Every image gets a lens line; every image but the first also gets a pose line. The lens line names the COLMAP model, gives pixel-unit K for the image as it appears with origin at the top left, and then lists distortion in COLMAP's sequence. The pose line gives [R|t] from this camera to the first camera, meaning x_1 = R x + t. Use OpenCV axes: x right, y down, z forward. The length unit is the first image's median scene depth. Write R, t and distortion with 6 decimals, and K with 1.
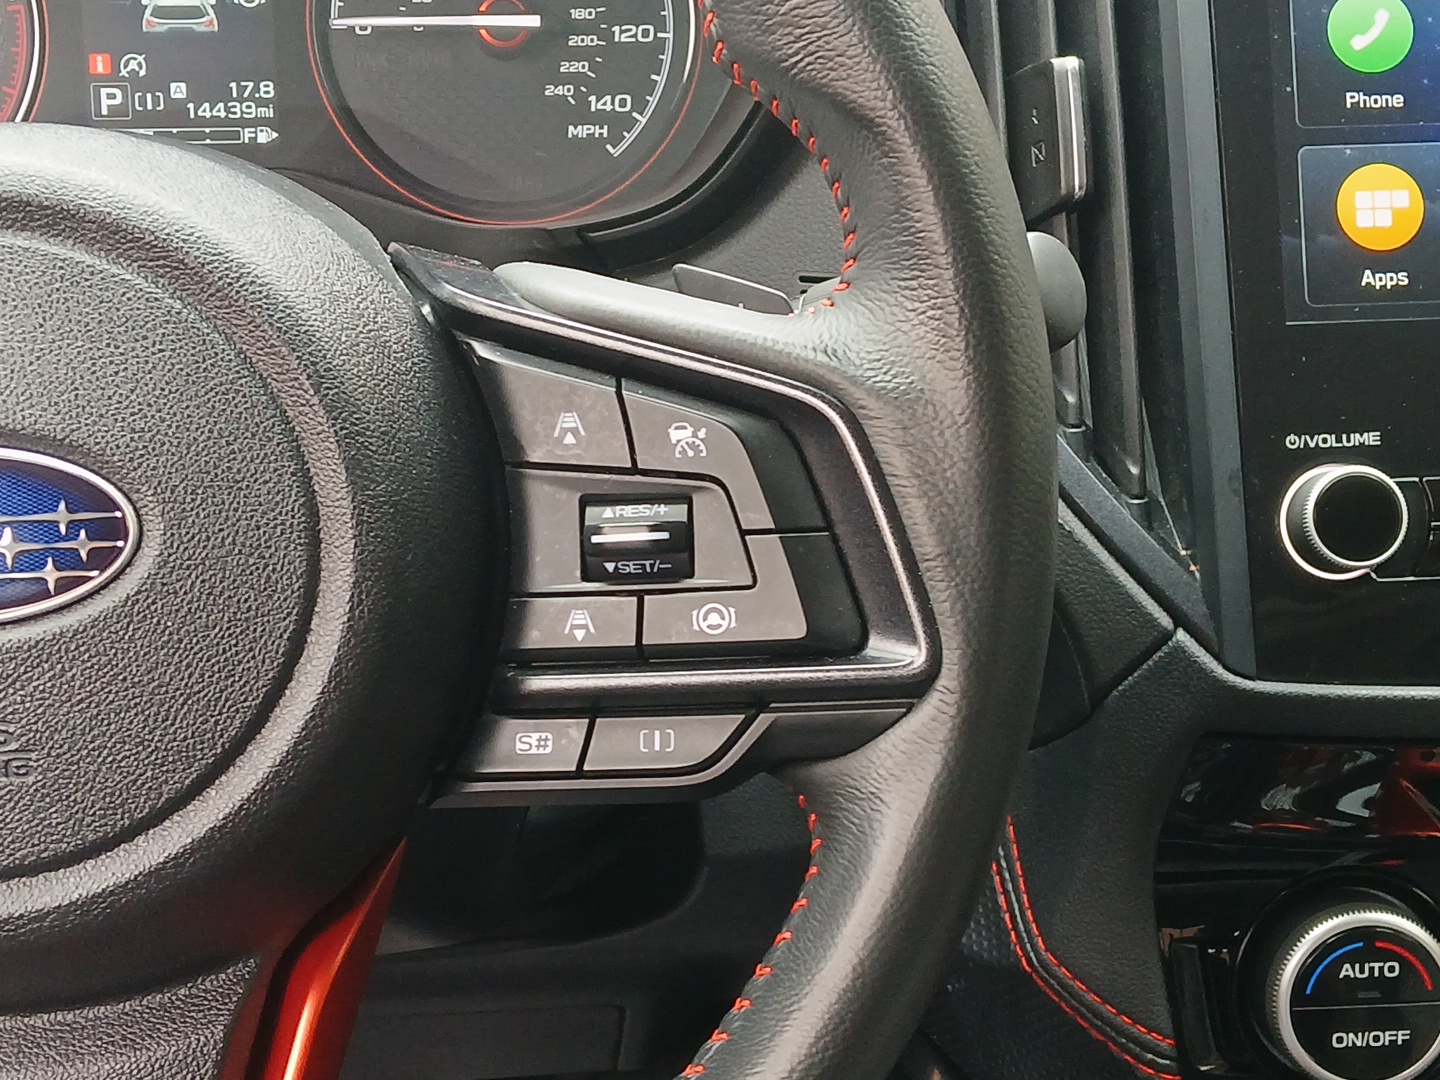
lens RADIAL K [[2580.4, 0, 725.7], [0, 2580.4, 583.1], [0, 0, 1]] dist [0.183206, -0.439070]
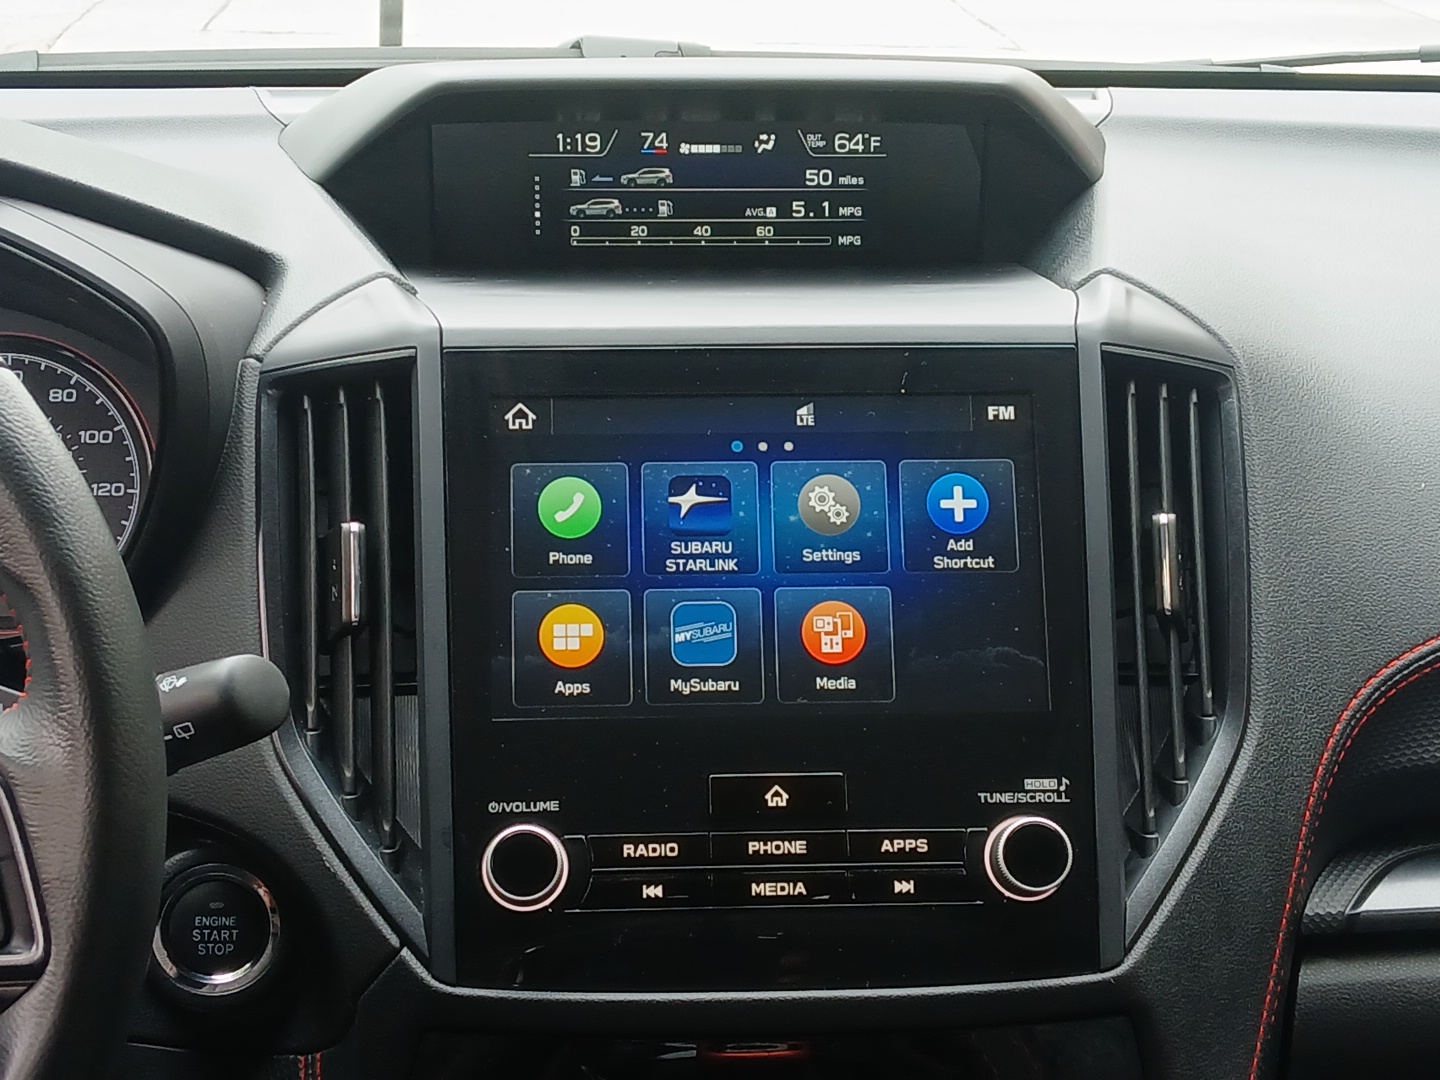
lens RADIAL K [[2704.1, 0, 724.5], [0, 2704.1, 597.2], [0, 0, 1]] dist [0.149964, -0.085106]
pose [[0.999699, 0.009804, -0.022489, 0.480749], [-0.012746, 0.990809, -0.134667, 0.033158], [0.020962, 0.134913, 0.990636, -0.527957]]
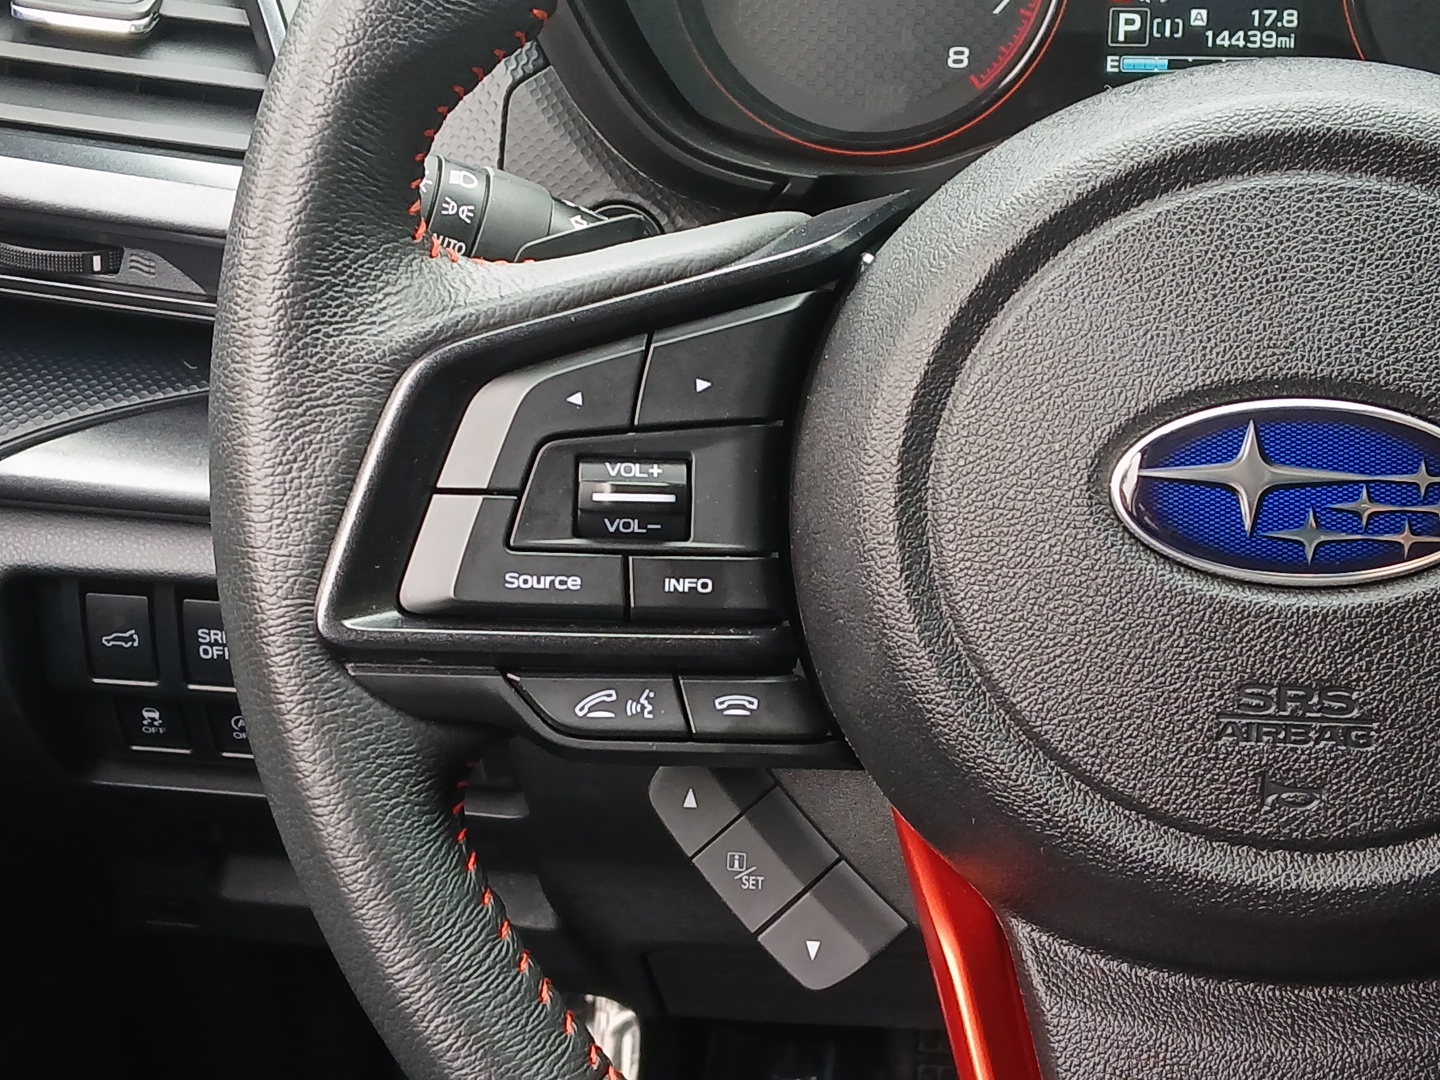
lens RADIAL K [[2580.4, 0, 725.7], [0, 2580.4, 583.1], [0, 0, 1]] dist [0.183206, -0.439070]
pose [[0.983189, 0.075152, -0.166405, -0.320949], [-0.069880, 0.996857, 0.037324, -0.004986], [0.168687, -0.025069, 0.985351, 0.014951]]
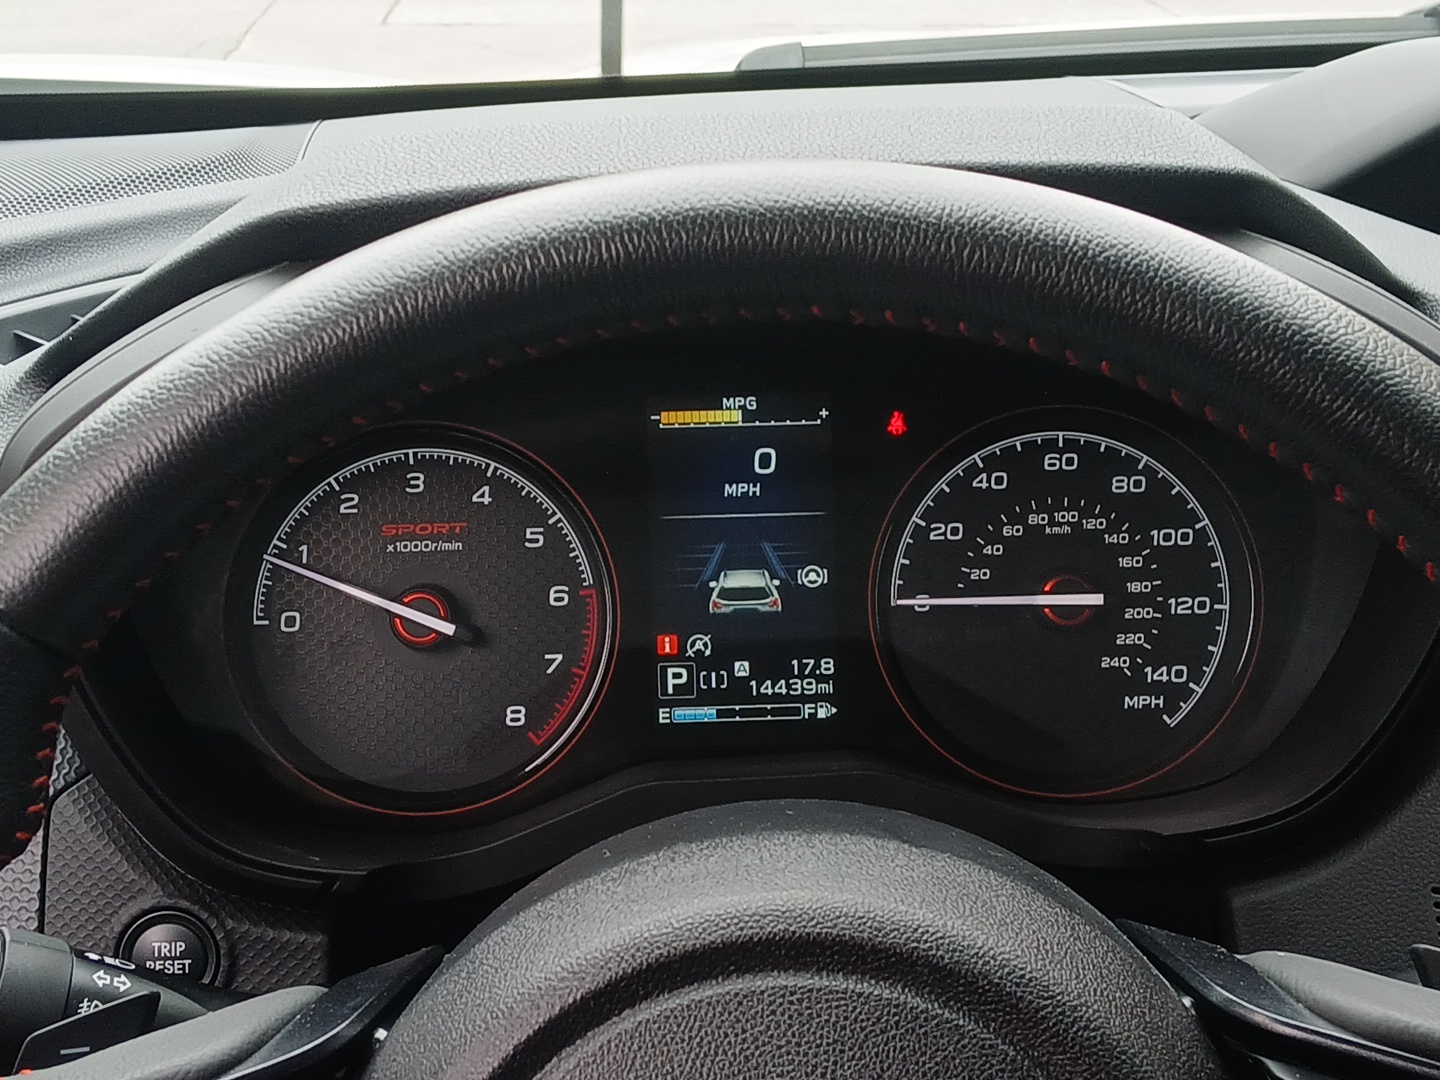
lens RADIAL K [[2580.4, 0, 725.7], [0, 2580.4, 583.1], [0, 0, 1]] dist [0.183206, -0.439070]
pose [[0.998393, -0.004393, -0.056499, -0.248916], [-0.002669, 0.992240, -0.124308, -0.151967], [0.056607, 0.124259, 0.990634, 0.005135]]
